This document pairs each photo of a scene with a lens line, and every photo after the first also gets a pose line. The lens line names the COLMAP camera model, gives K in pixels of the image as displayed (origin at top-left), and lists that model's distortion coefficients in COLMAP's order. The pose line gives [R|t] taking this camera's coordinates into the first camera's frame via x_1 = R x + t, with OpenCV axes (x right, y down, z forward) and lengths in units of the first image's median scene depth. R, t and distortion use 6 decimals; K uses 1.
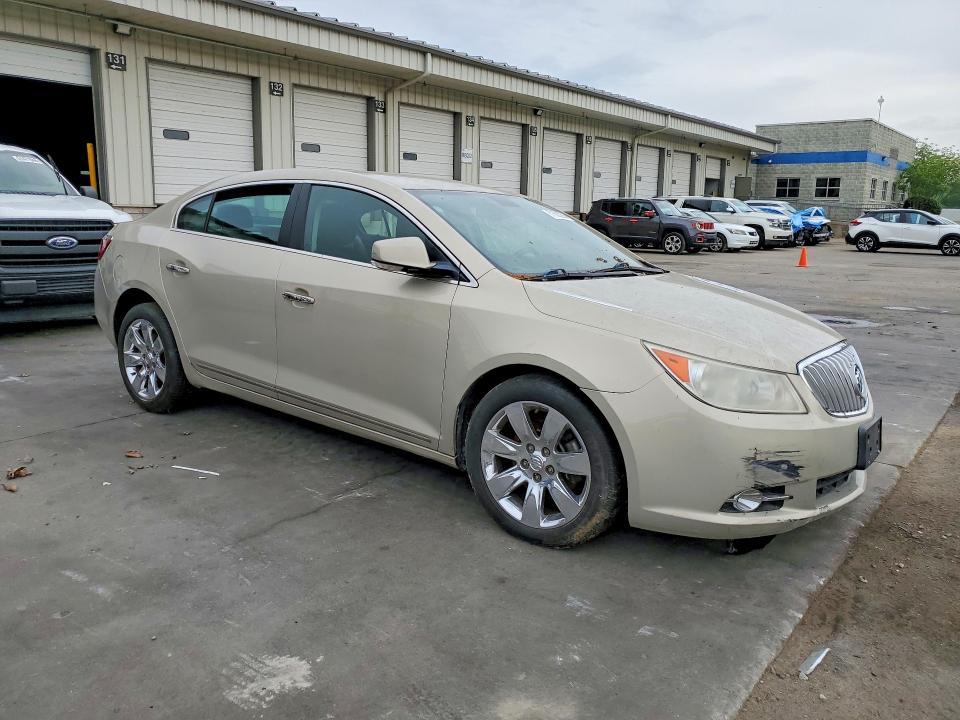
lens RADIAL K [[741.1, 0, 468.0], [0, 741.1, 356.7], [0, 0, 1]] dist [-0.023985, 0.048636]
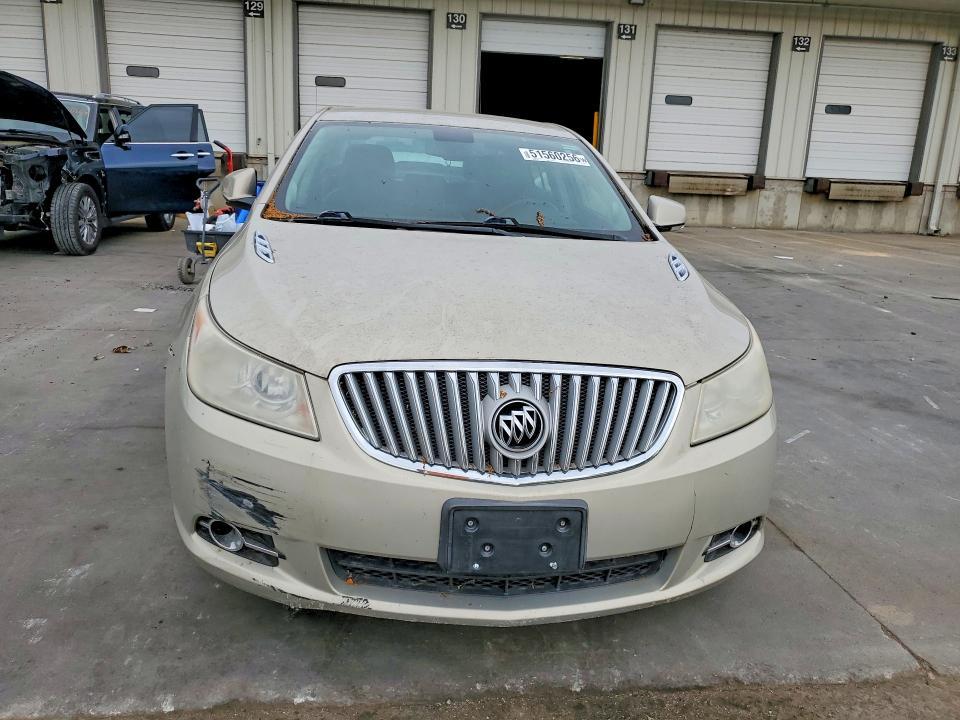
lens RADIAL K [[741.1, 0, 468.0], [0, 741.1, 356.7], [0, 0, 1]] dist [-0.023985, 0.048636]
pose [[0.719046, 0.185401, -0.669776, 0.149822], [-0.162472, 0.981897, 0.097376, -0.012068], [0.675704, 0.038802, 0.736151, 0.095124]]
